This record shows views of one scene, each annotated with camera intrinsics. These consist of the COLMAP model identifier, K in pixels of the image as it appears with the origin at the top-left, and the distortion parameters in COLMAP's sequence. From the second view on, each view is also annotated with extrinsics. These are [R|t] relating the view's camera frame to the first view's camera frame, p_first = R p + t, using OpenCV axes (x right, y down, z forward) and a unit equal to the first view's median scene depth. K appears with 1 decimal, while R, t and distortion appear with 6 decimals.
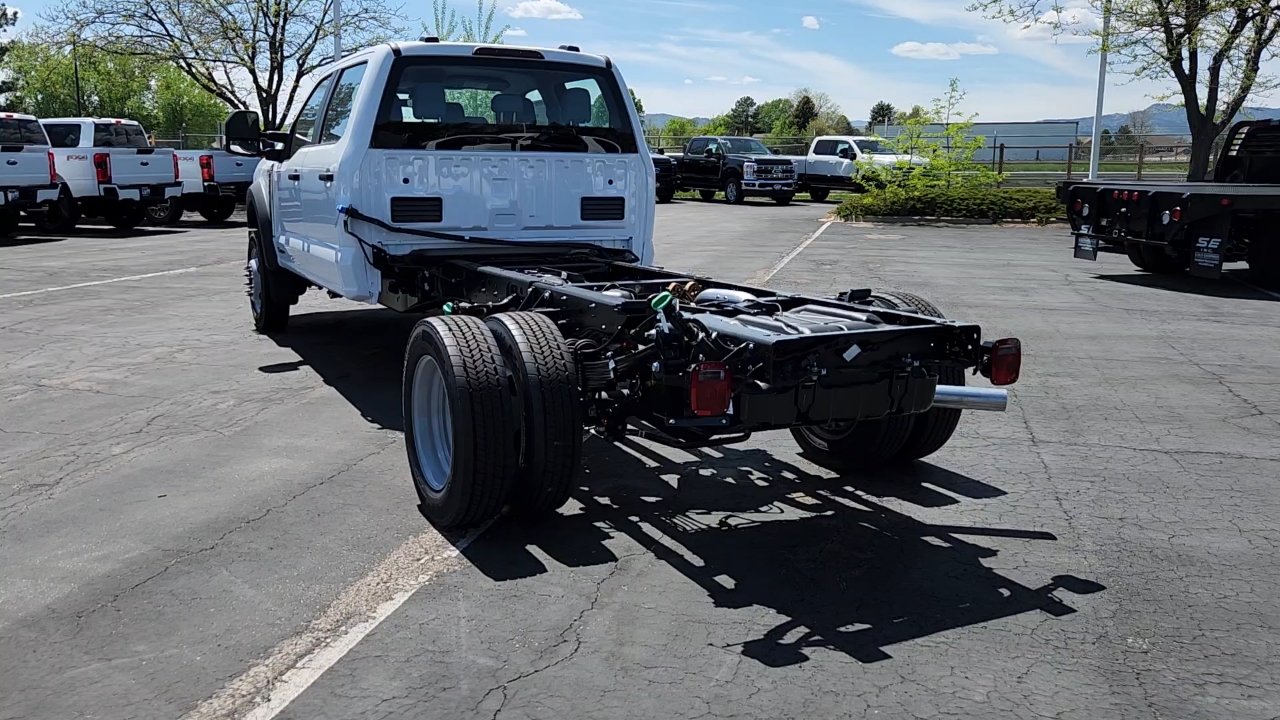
lens RADIAL K [[1082.2, 0, 637.9], [0, 1082.2, 361.0], [0, 0, 1]] dist [0.014278, 0.007921]
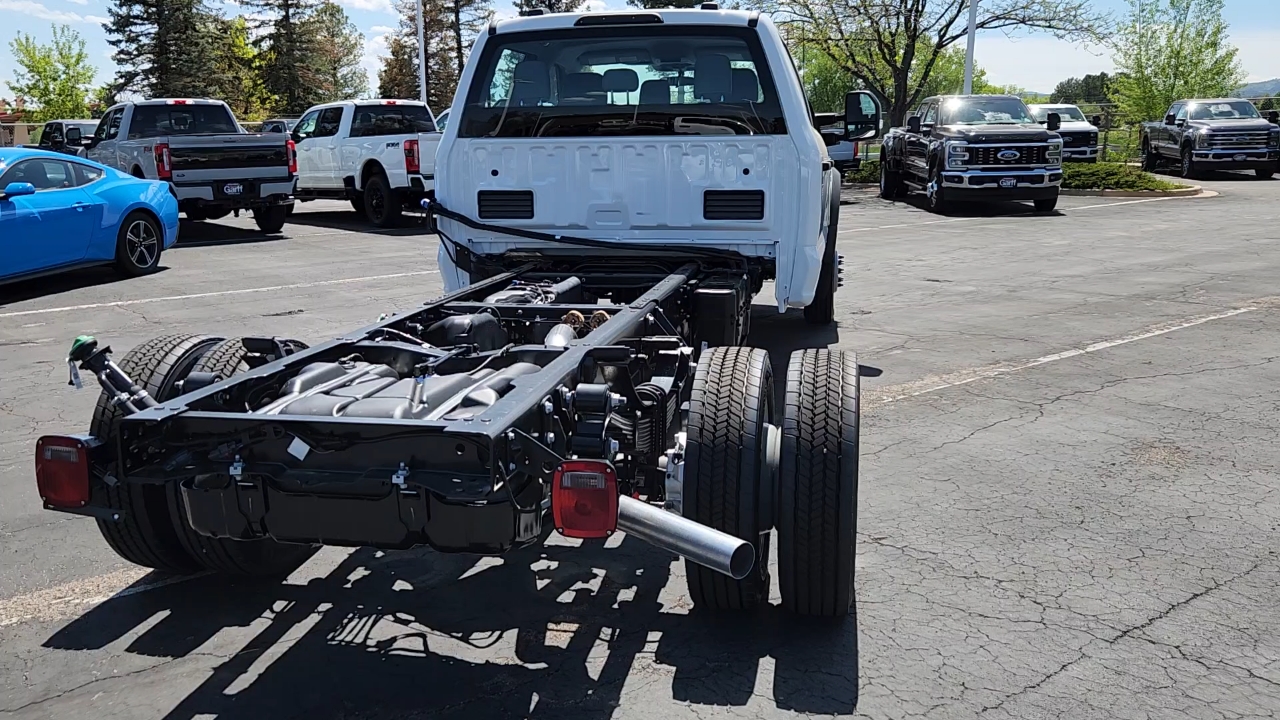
lens RADIAL K [[1093.4, 0, 640.0], [0, 1093.4, 360.0], [0, 0, 1]] dist [0.011672, 0.013706]
pose [[0.785231, 0.103112, -0.610557, 0.446226], [-0.090190, 0.994568, 0.051972, -0.067104], [0.612599, 0.014256, 0.790265, 0.343694]]
